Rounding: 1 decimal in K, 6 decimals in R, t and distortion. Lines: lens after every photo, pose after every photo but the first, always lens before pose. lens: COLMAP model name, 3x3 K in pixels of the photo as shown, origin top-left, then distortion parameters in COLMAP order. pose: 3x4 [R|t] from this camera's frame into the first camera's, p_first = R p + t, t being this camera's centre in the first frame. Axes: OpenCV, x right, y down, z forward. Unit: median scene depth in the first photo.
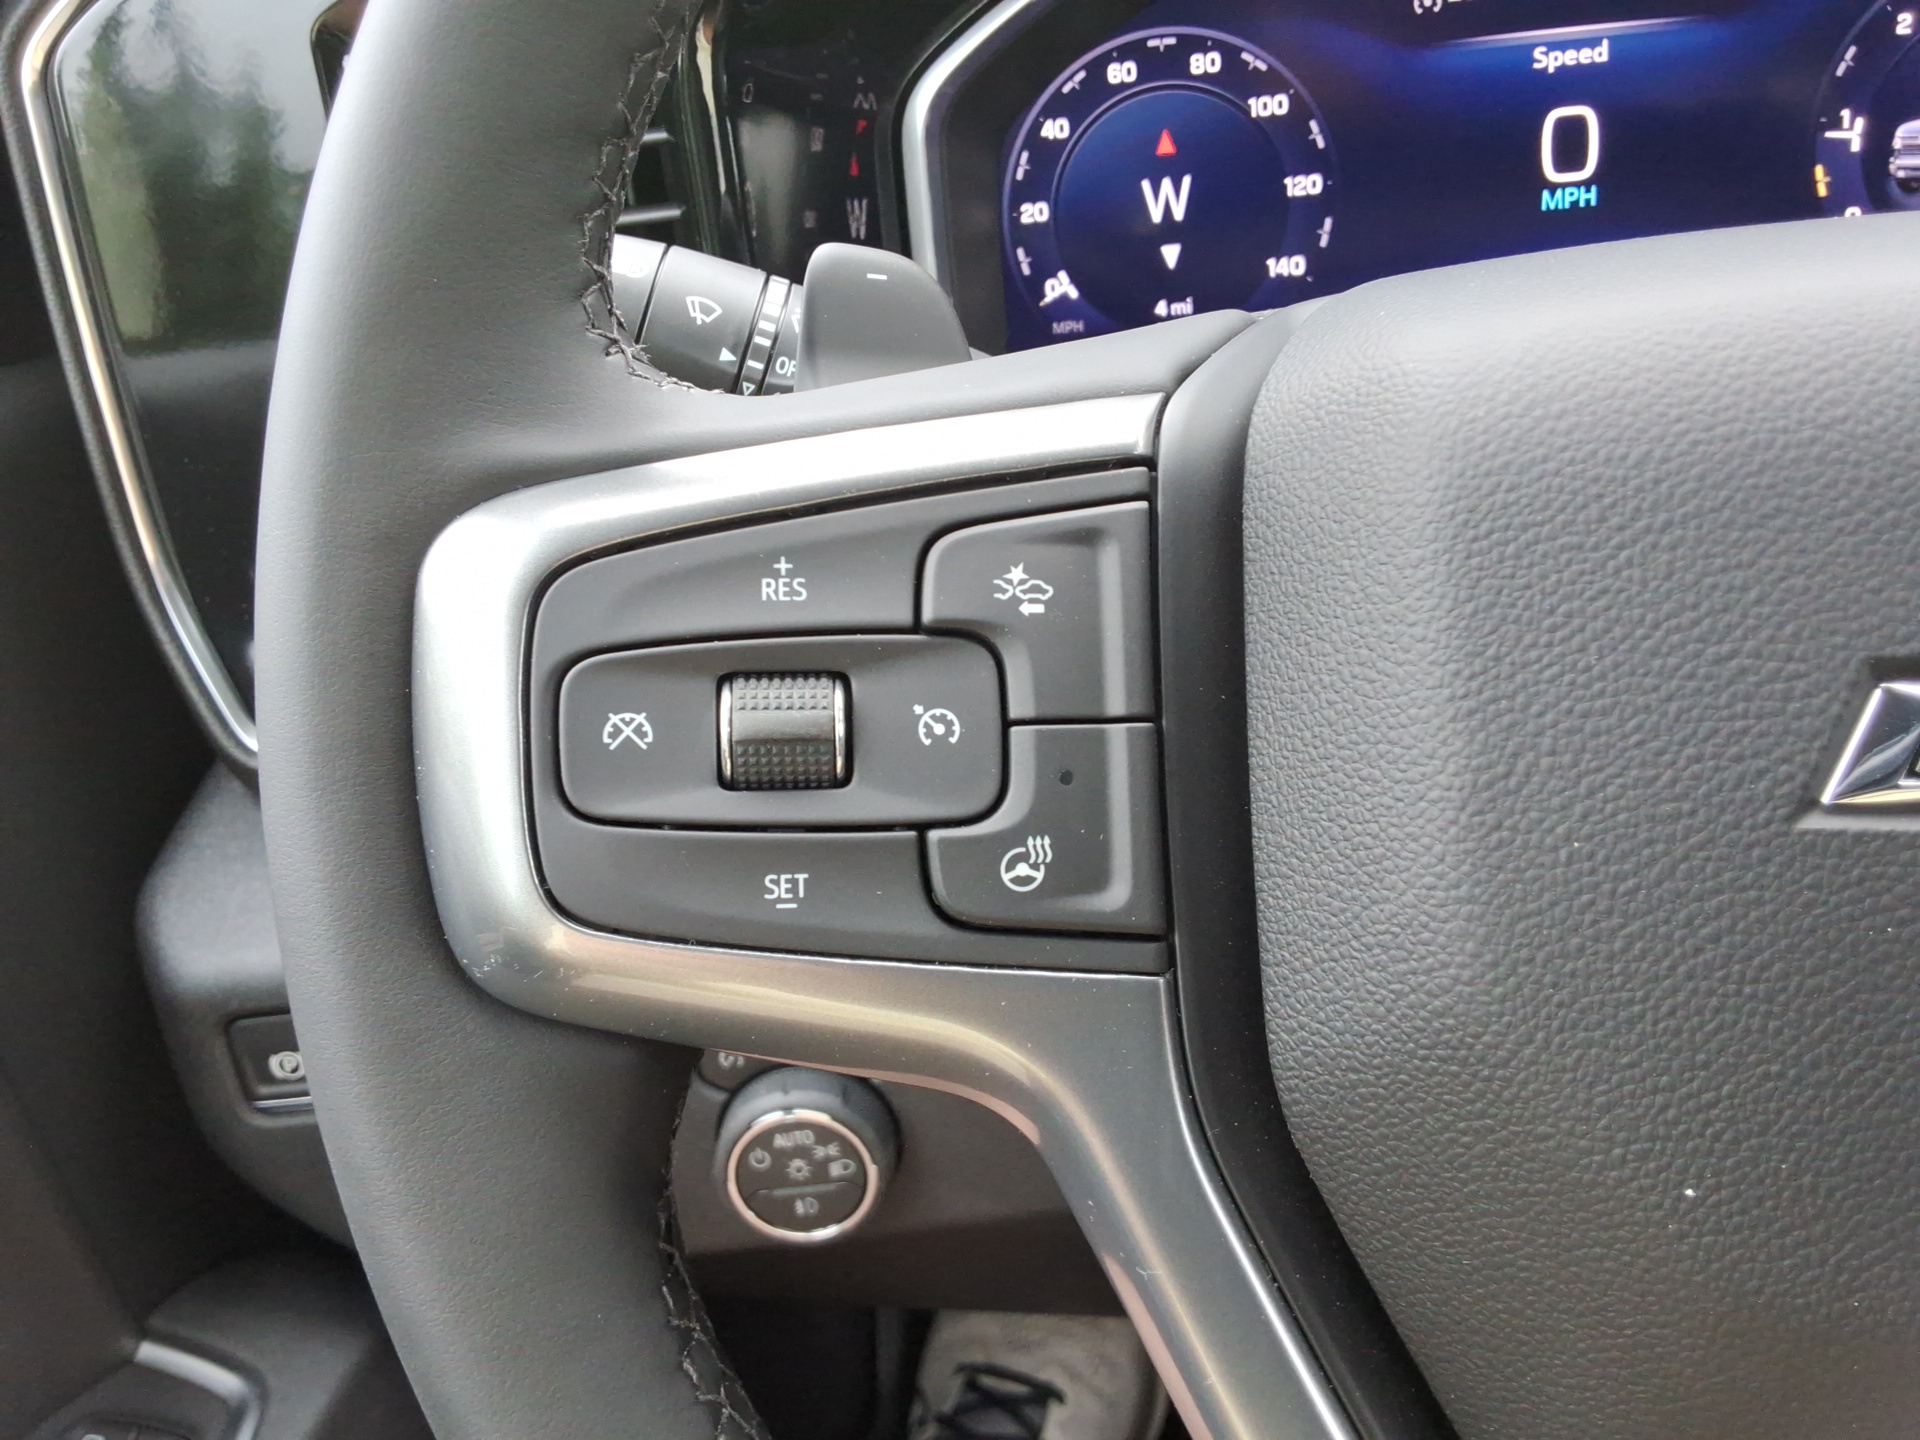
lens RADIAL K [[1552.3, 0, 982.9], [0, 1552.3, 718.7], [0, 0, 1]] dist [0.109444, -0.166953]
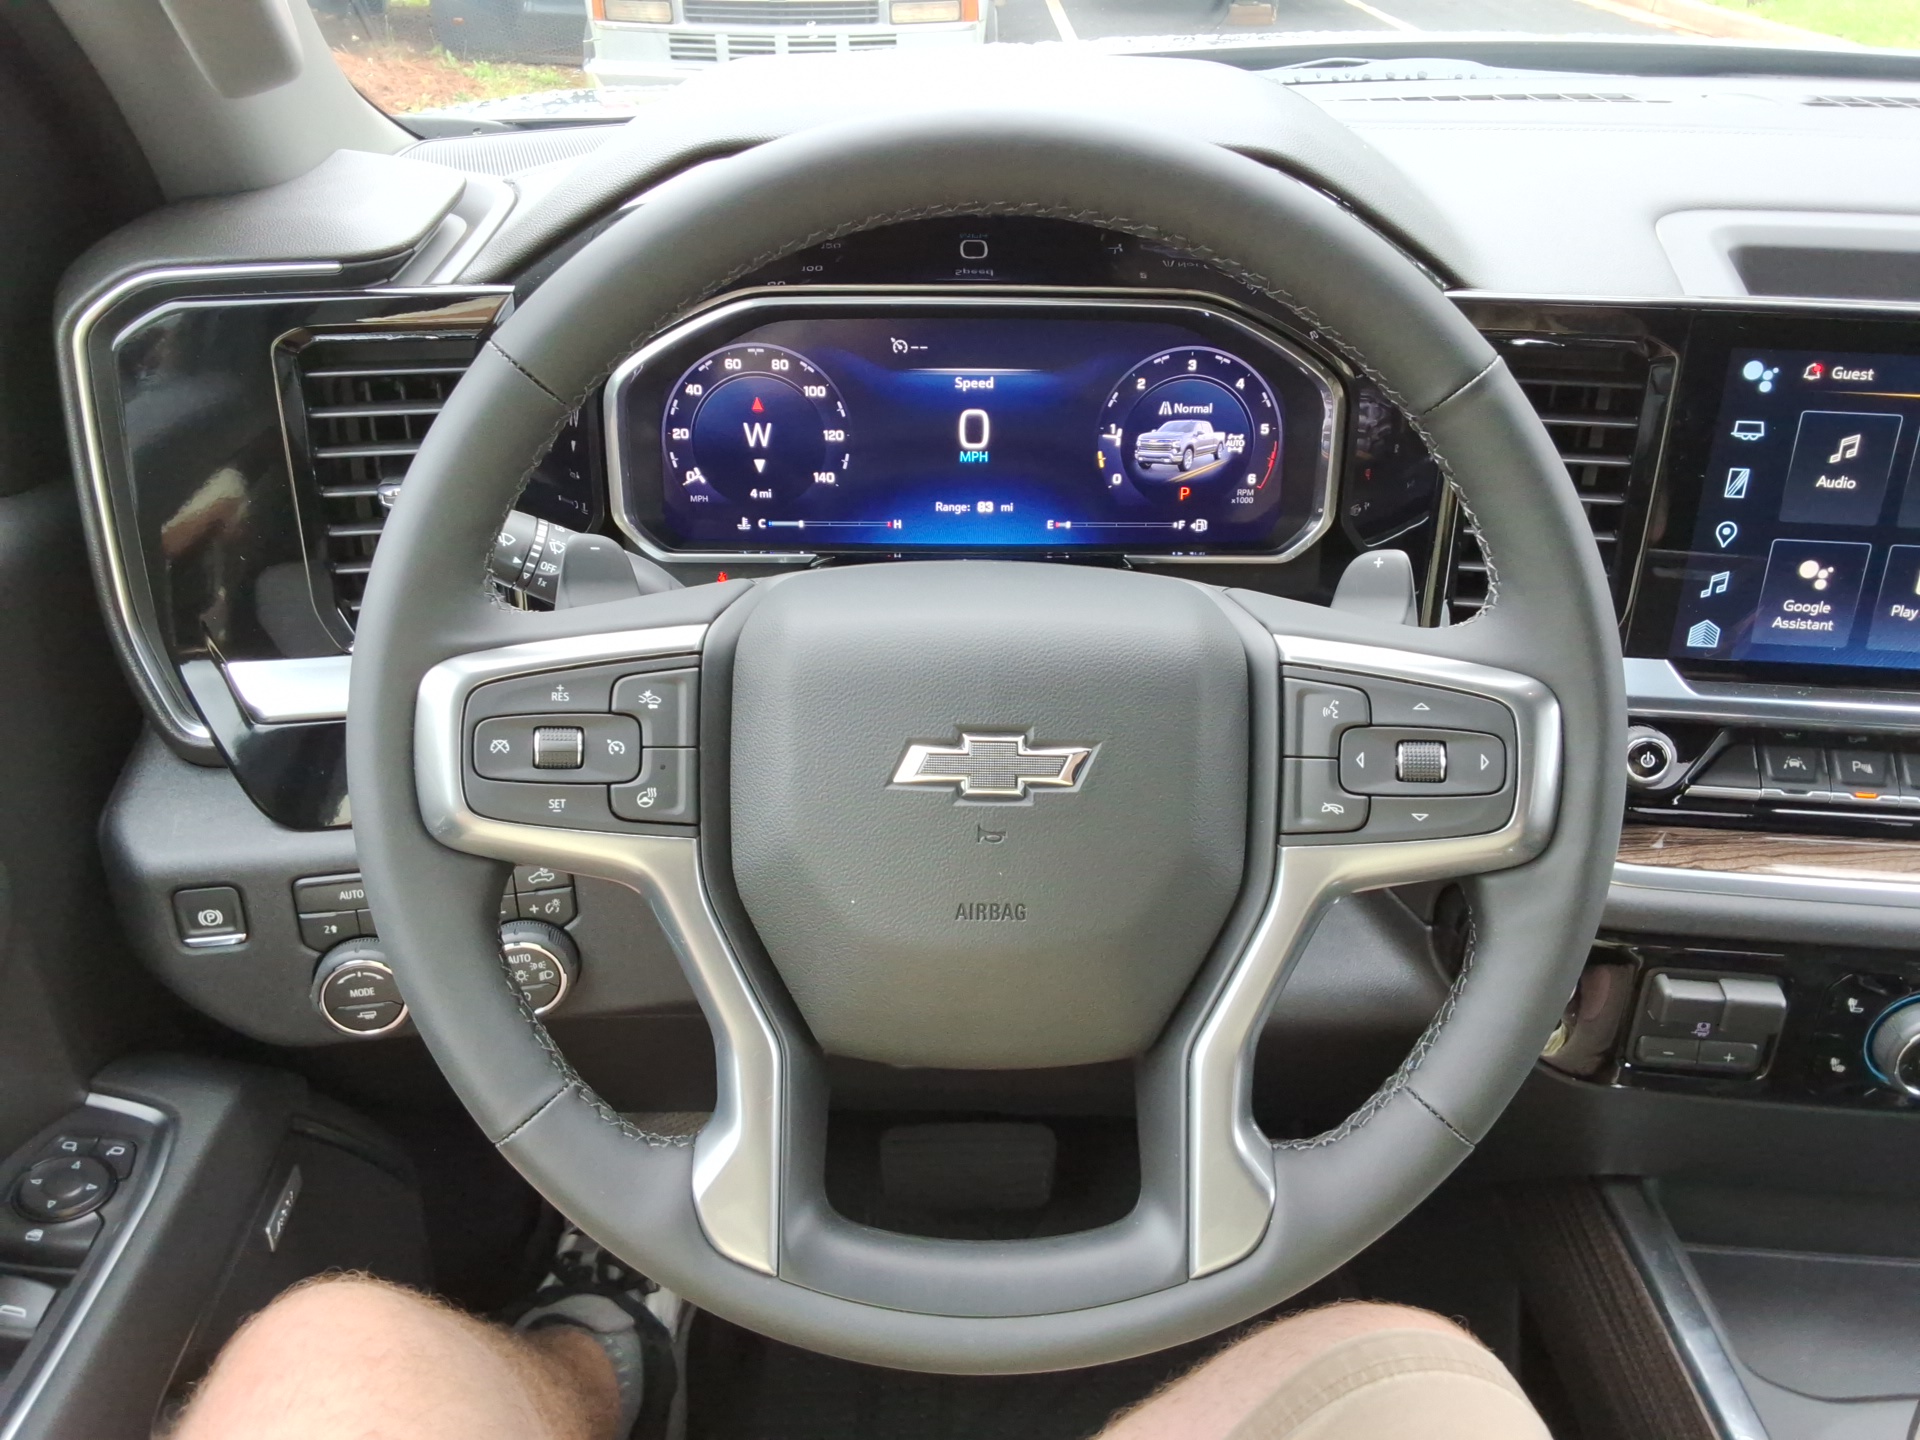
lens RADIAL K [[1551.5, 0, 967.4], [0, 1551.5, 695.6], [0, 0, 1]] dist [0.164592, -0.301101]
pose [[0.979469, 0.038352, 0.197914, 0.012994], [-0.038631, 0.999251, -0.002455, -0.046787], [-0.197860, -0.005241, 0.980216, -0.825845]]
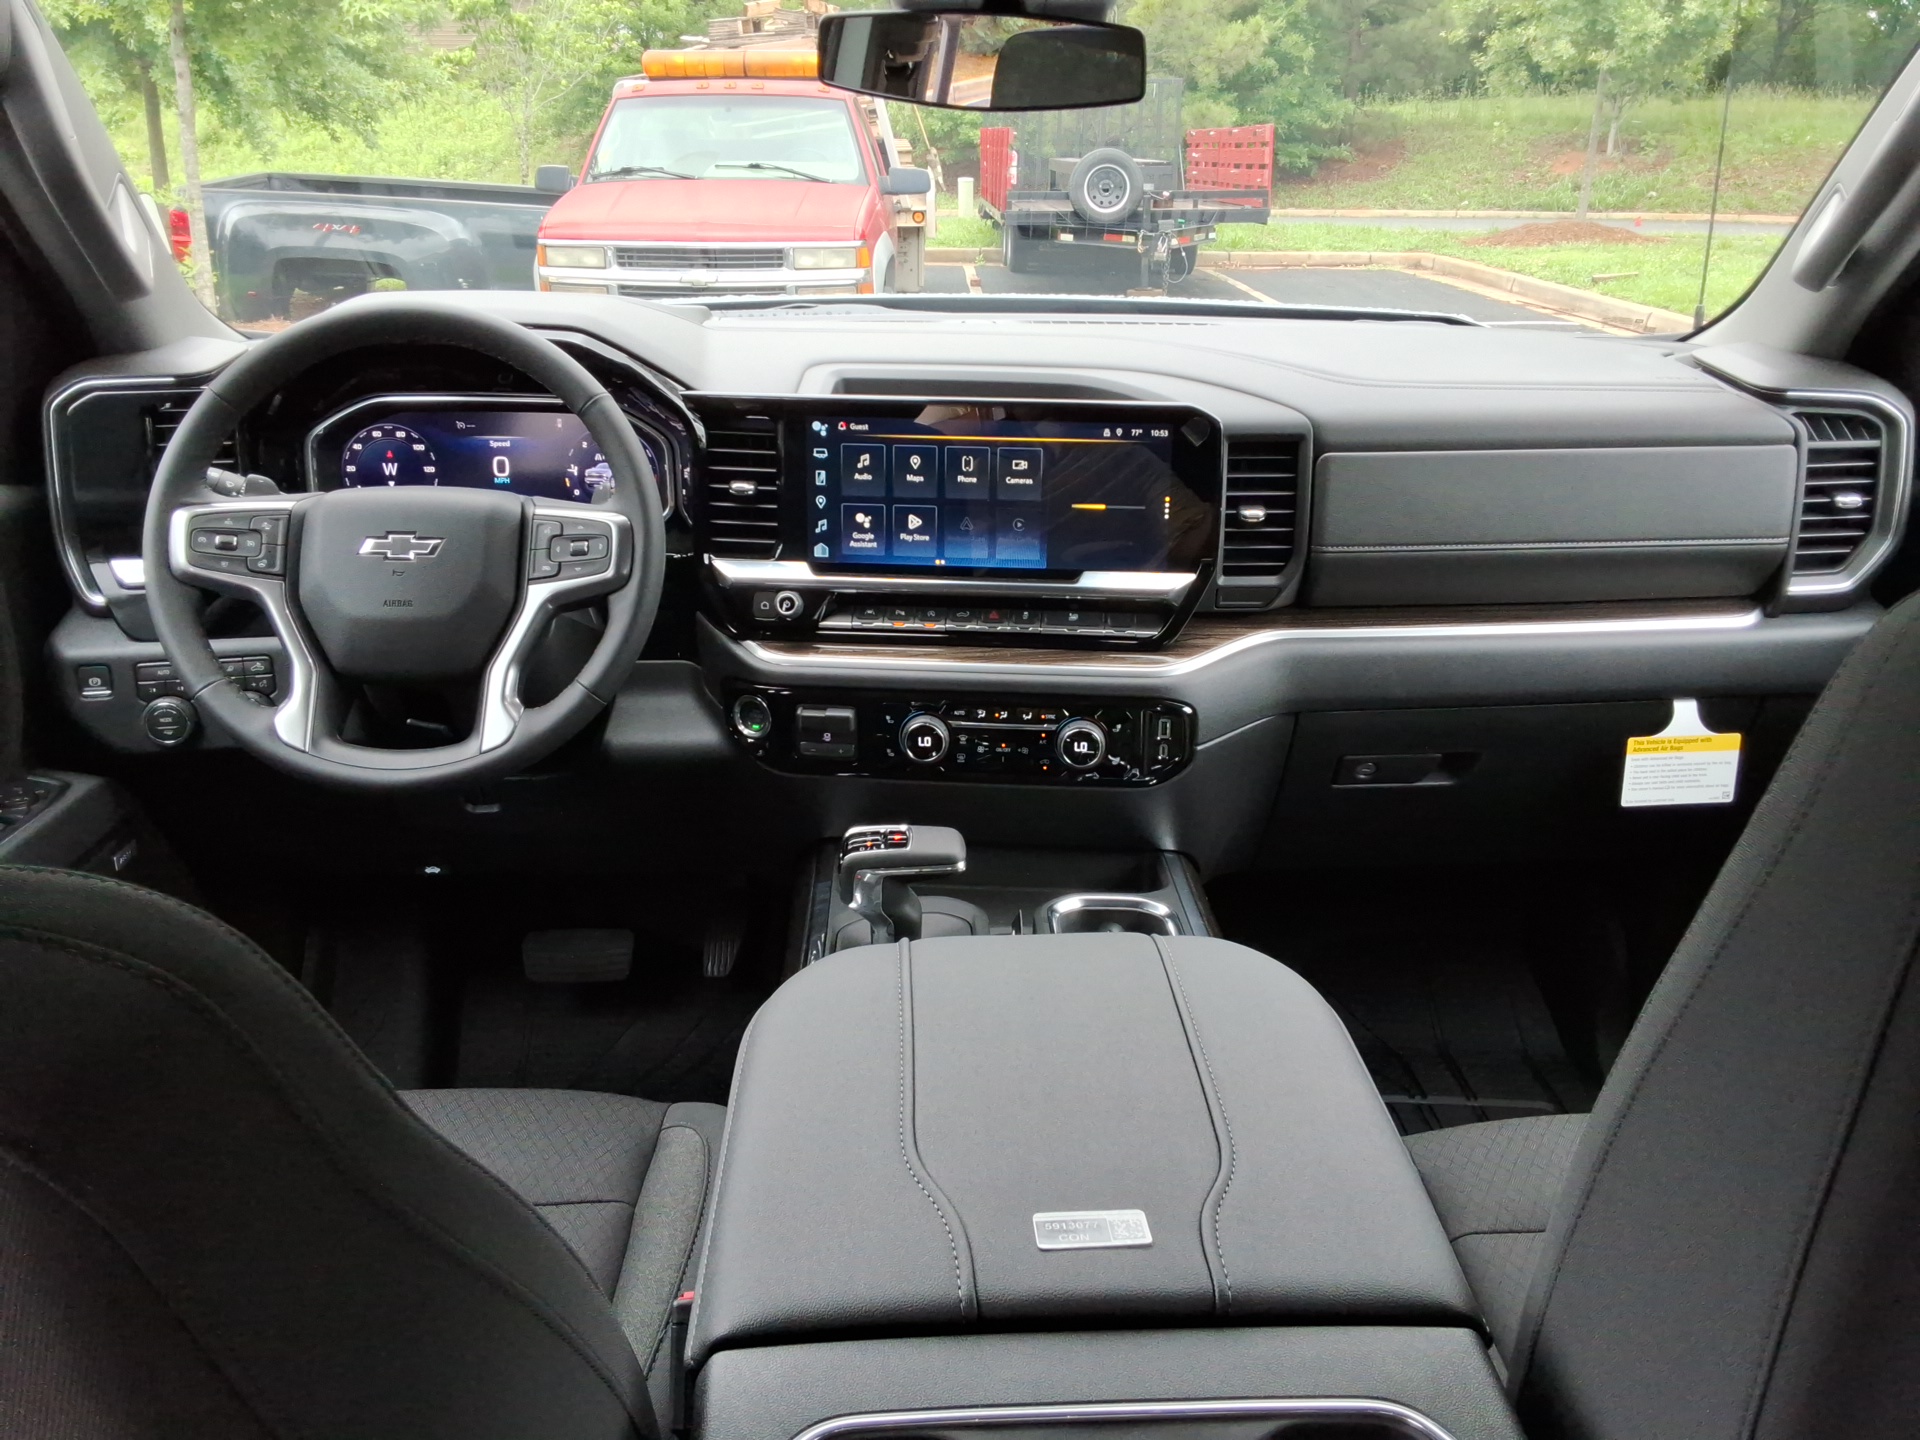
lens RADIAL K [[1549.7, 0, 995.1], [0, 1549.7, 707.8], [0, 0, 1]] dist [0.104488, -0.179663]
pose [[0.974260, 0.059252, 0.217502, 0.761695], [-0.025881, 0.987858, -0.153188, 0.758655], [-0.223938, 0.143616, 0.963964, -2.829532]]
